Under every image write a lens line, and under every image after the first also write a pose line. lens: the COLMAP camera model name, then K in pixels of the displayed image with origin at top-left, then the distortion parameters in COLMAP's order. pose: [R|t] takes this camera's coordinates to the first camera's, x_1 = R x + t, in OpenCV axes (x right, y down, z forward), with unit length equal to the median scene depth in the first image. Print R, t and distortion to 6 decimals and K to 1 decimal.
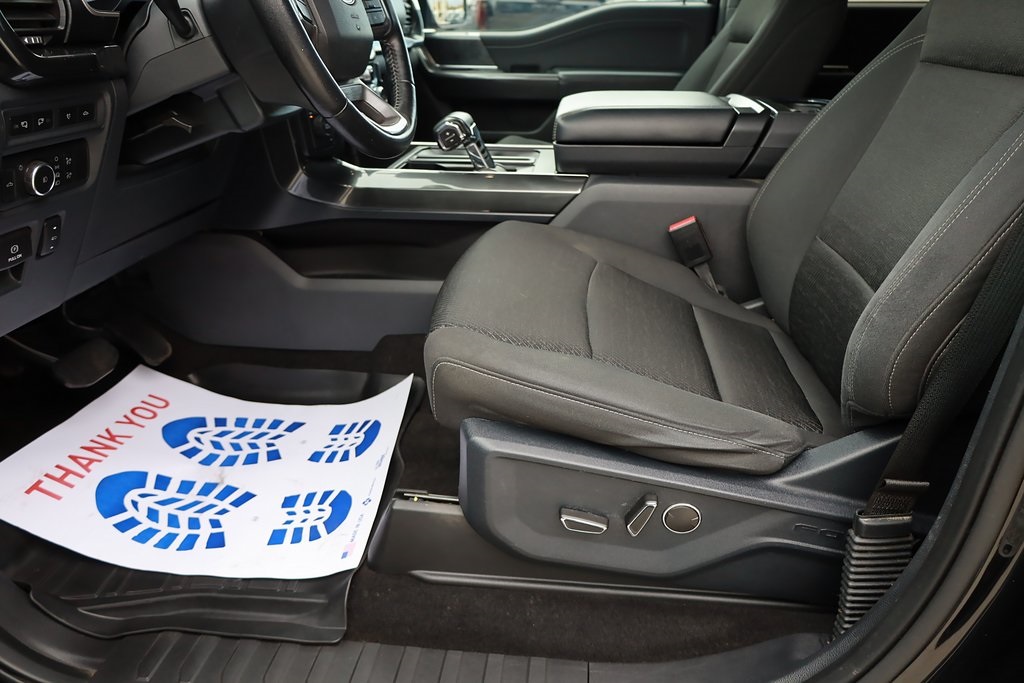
lens RADIAL K [[713.8, 0, 512.0], [0, 713.8, 337.5], [0, 0, 1]] dist [-0.004706, 0.000891]
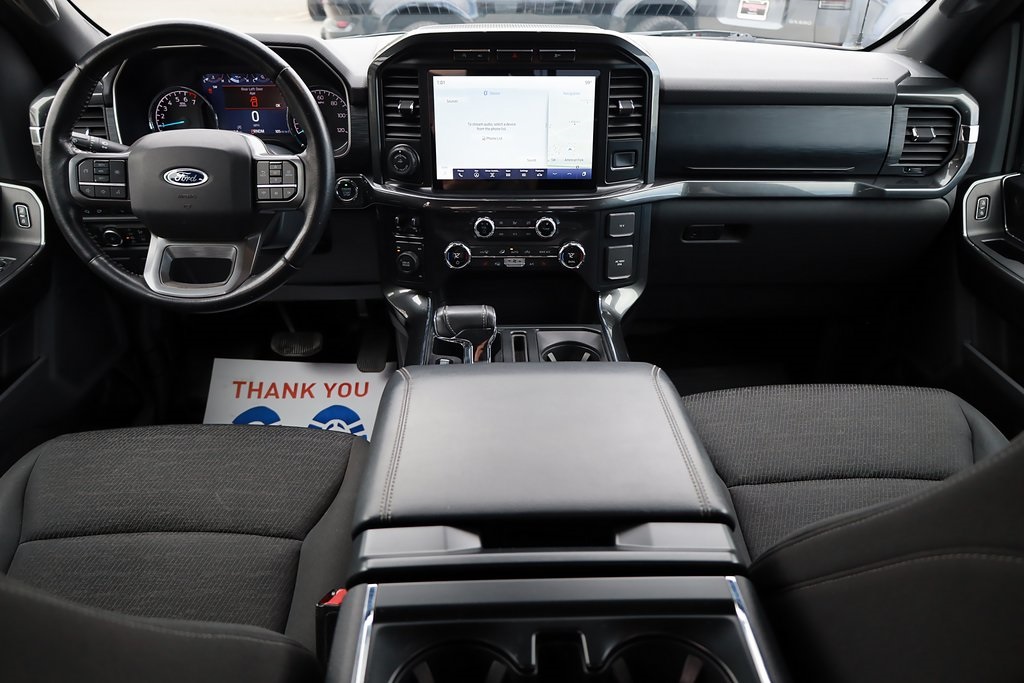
lens RADIAL K [[694.9, 0, 516.7], [0, 694.9, 342.0], [0, 0, 1]] dist [-0.015642, 0.004226]
pose [[0.139847, 0.473162, -0.869805, 0.733329], [-0.400937, 0.830262, 0.387189, -0.695184], [0.905369, 0.294590, 0.305817, 0.924473]]
